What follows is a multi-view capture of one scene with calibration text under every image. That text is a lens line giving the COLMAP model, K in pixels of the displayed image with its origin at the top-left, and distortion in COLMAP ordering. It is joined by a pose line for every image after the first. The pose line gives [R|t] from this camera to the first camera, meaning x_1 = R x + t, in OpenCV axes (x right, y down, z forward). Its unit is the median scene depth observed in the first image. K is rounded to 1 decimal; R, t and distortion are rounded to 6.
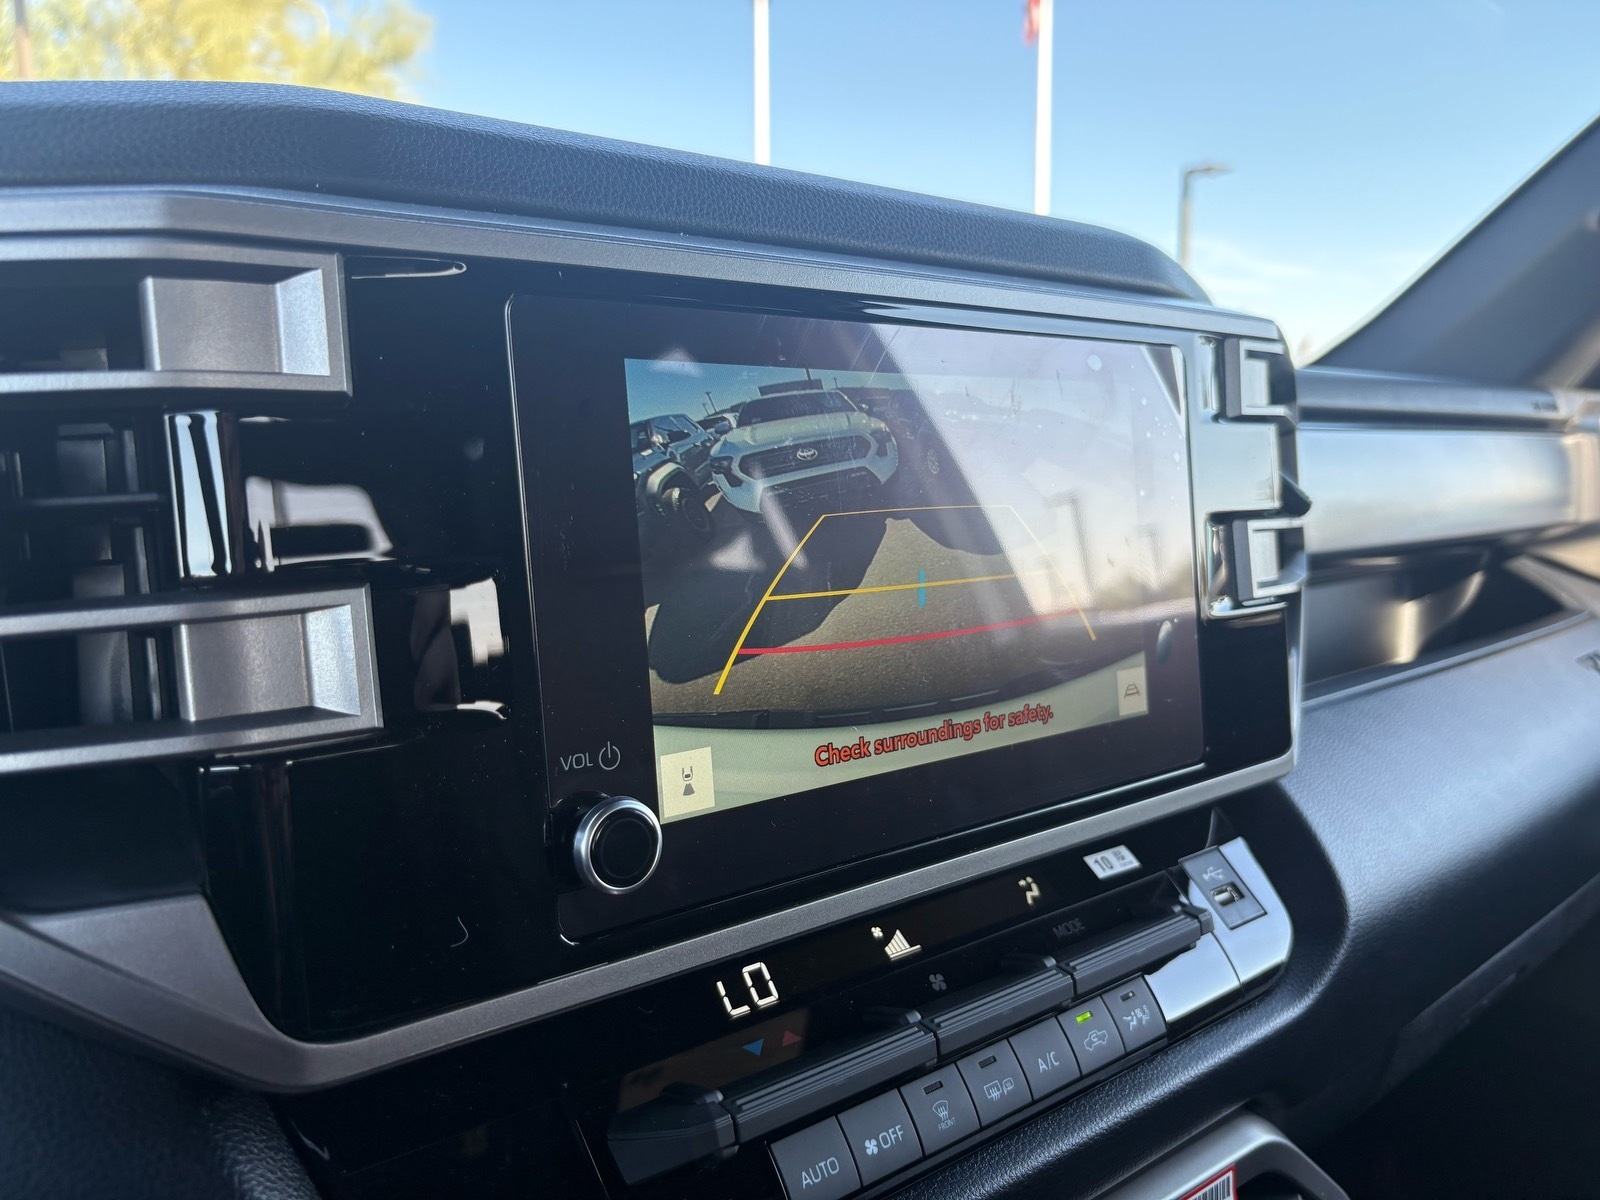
lens RADIAL K [[1261.6, 0, 800.0], [0, 1261.6, 600.0], [0, 0, 1]] dist [-0.028352, 0.013780]
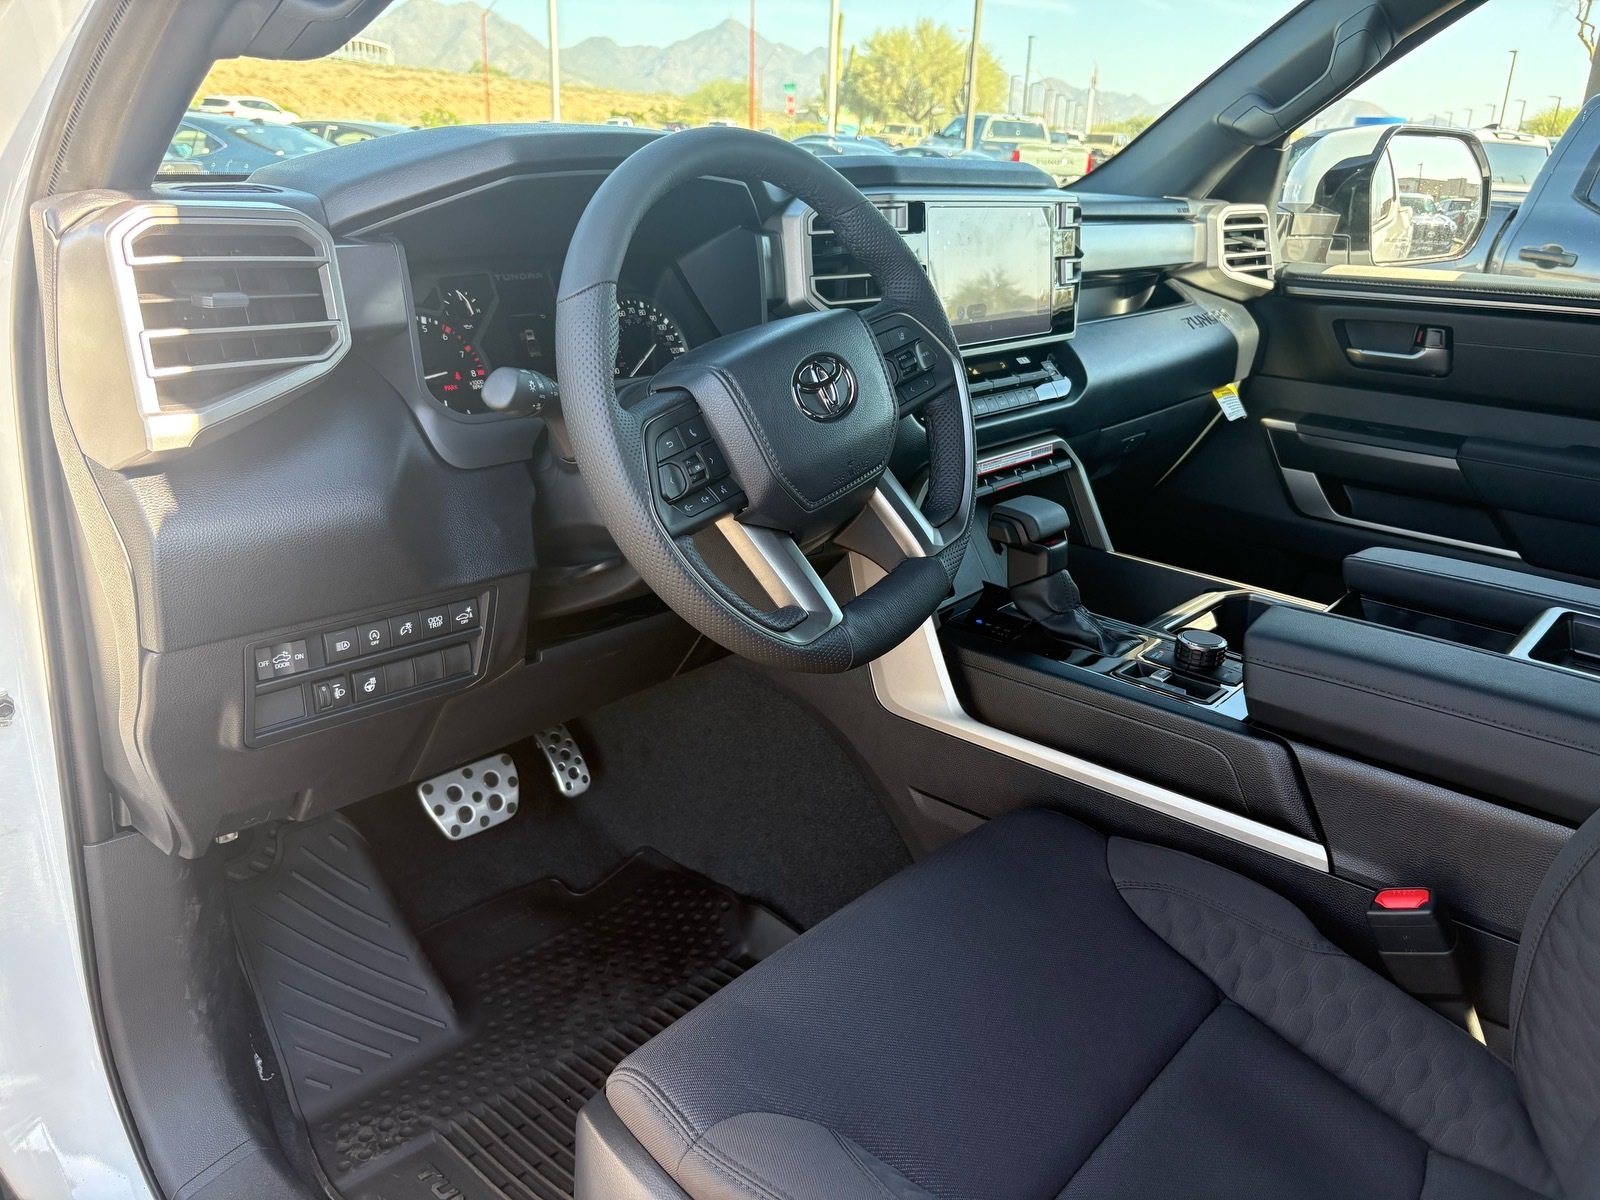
lens RADIAL K [[1197.3, 0, 800.3], [0, 1197.3, 625.3], [0, 0, 1]] dist [-0.001118, -0.037099]
pose [[0.986841, -0.038046, 0.157152, -1.015166], [0.000779, 0.973029, 0.230680, 0.173165], [-0.161690, -0.227522, 0.960255, -2.506452]]
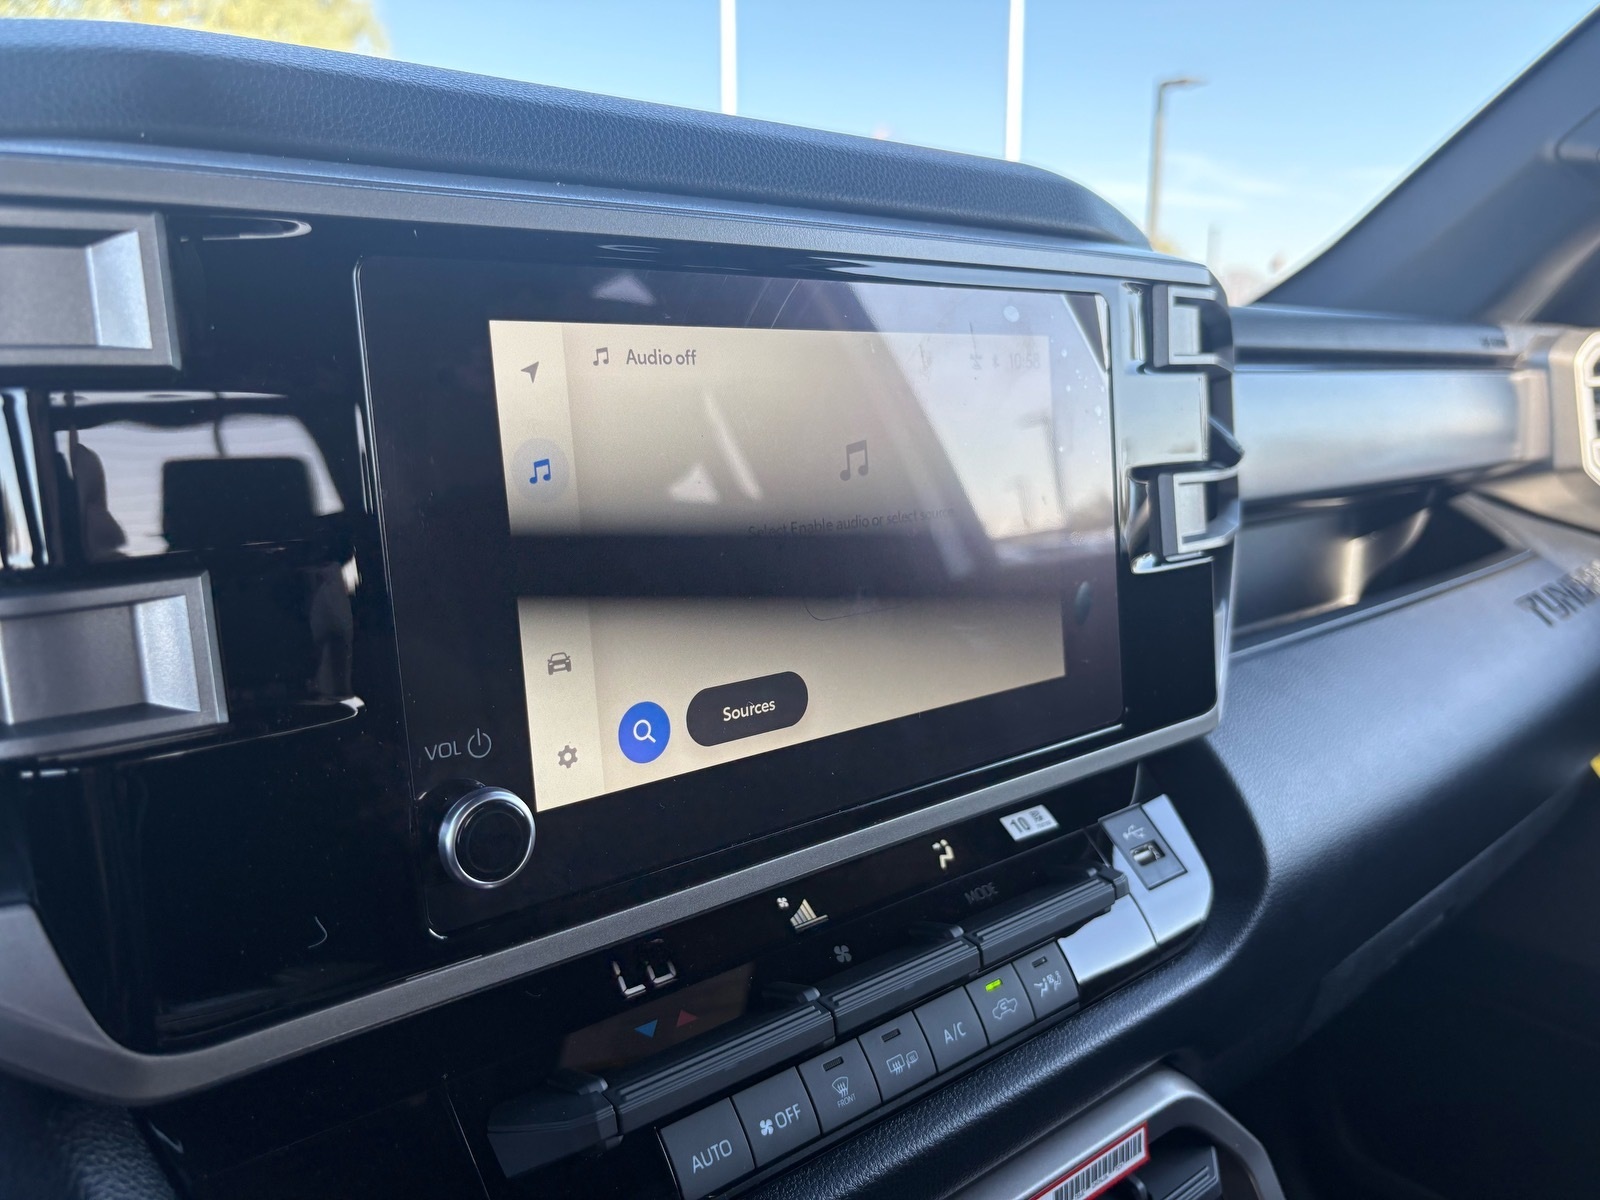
lens RADIAL K [[1256.5, 0, 800.0], [0, 1256.5, 600.0], [0, 0, 1]] dist [-0.015036, -0.013453]
pose [[0.999708, -0.003680, 0.023890, 0.050313], [0.002172, 0.998021, 0.062836, -0.031952], [-0.024074, -0.062766, 0.997738, 0.036821]]
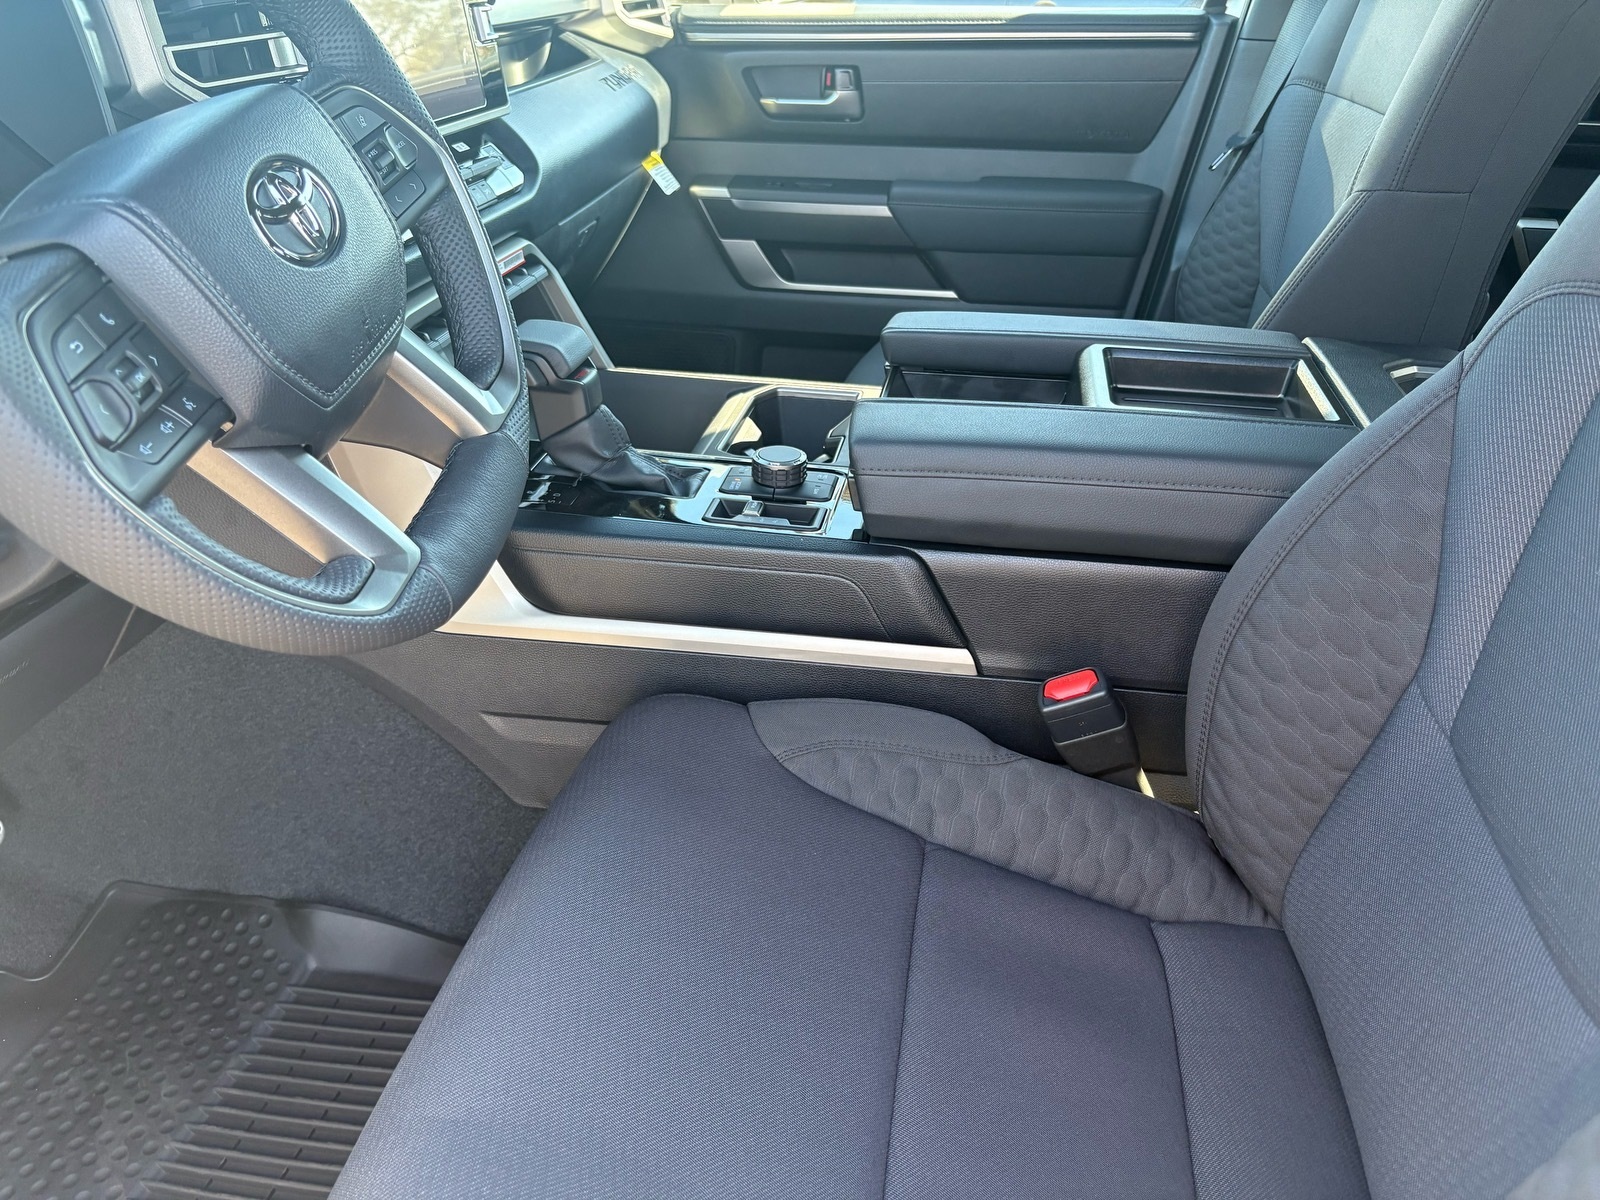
lens RADIAL K [[1197.3, 0, 800.3], [0, 1197.3, 625.3], [0, 0, 1]] dist [-0.001118, -0.037099]
pose [[0.755672, -0.326641, 0.567684, -1.119504], [0.086627, 0.908992, 0.407713, 0.178325], [-0.649196, -0.258921, 0.715196, -1.782704]]
